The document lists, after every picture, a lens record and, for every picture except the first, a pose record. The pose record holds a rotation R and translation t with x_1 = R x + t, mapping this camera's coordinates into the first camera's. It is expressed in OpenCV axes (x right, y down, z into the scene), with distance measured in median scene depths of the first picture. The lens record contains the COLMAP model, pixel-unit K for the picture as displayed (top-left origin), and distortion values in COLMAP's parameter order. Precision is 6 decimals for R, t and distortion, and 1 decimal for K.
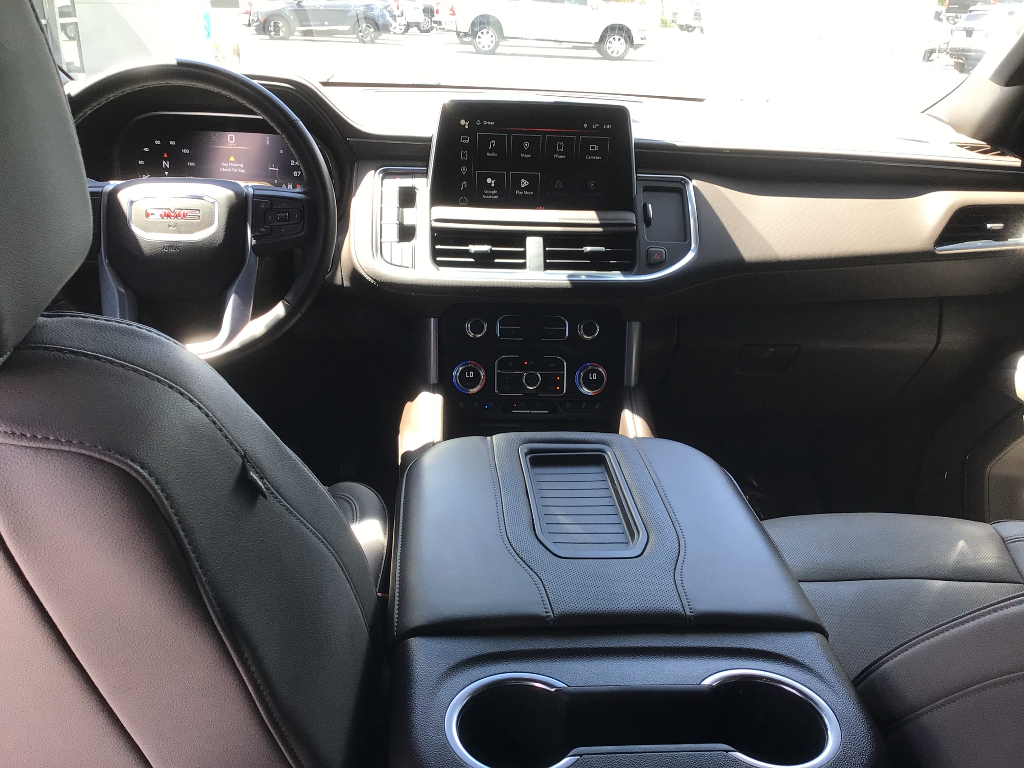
lens RADIAL K [[933.8, 0, 512.0], [0, 933.8, 384.0], [0, 0, 1]] dist [0.034481, 0.000685]
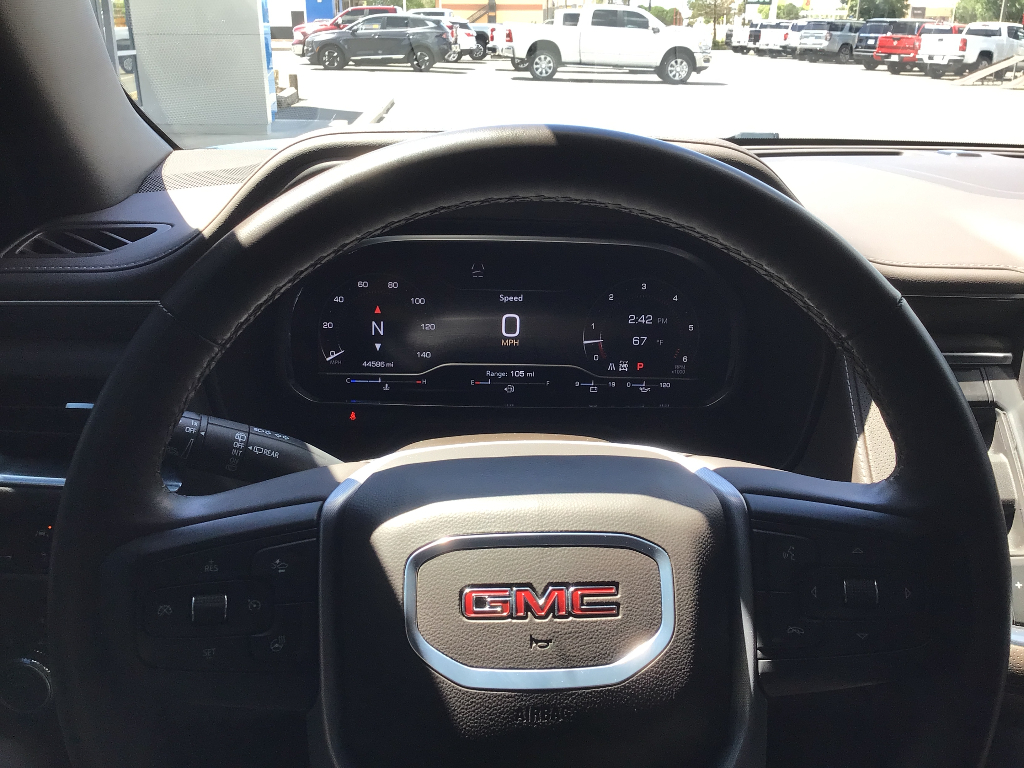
lens RADIAL K [[932.4, 0, 512.0], [0, 932.4, 384.0], [0, 0, 1]] dist [0.054715, -0.020349]
pose [[0.998991, -0.001961, -0.044861, -0.297883], [0.000853, 0.999694, -0.024713, -0.207254], [0.044896, 0.024650, 0.998688, 0.562214]]
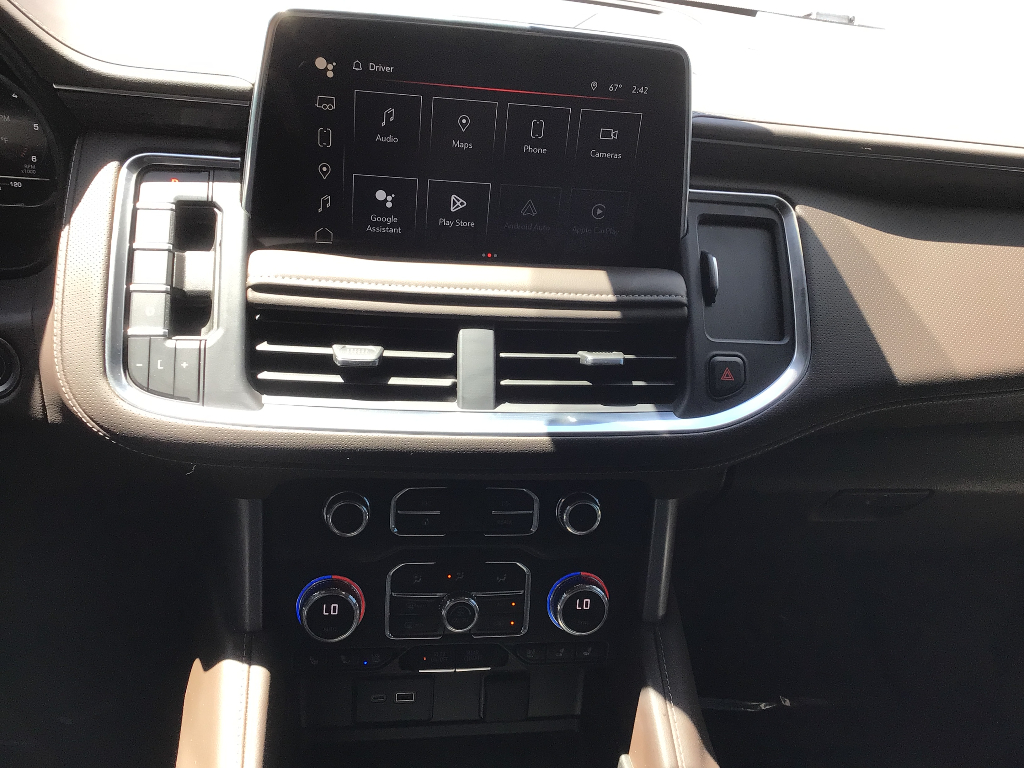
lens RADIAL K [[932.4, 0, 512.0], [0, 932.4, 384.0], [0, 0, 1]] dist [0.054715, -0.020349]
pose [[0.994746, 0.025593, 0.099120, -0.003436], [-0.037883, 0.991537, 0.124176, -0.184691], [-0.095103, -0.127279, 0.987297, 0.527269]]
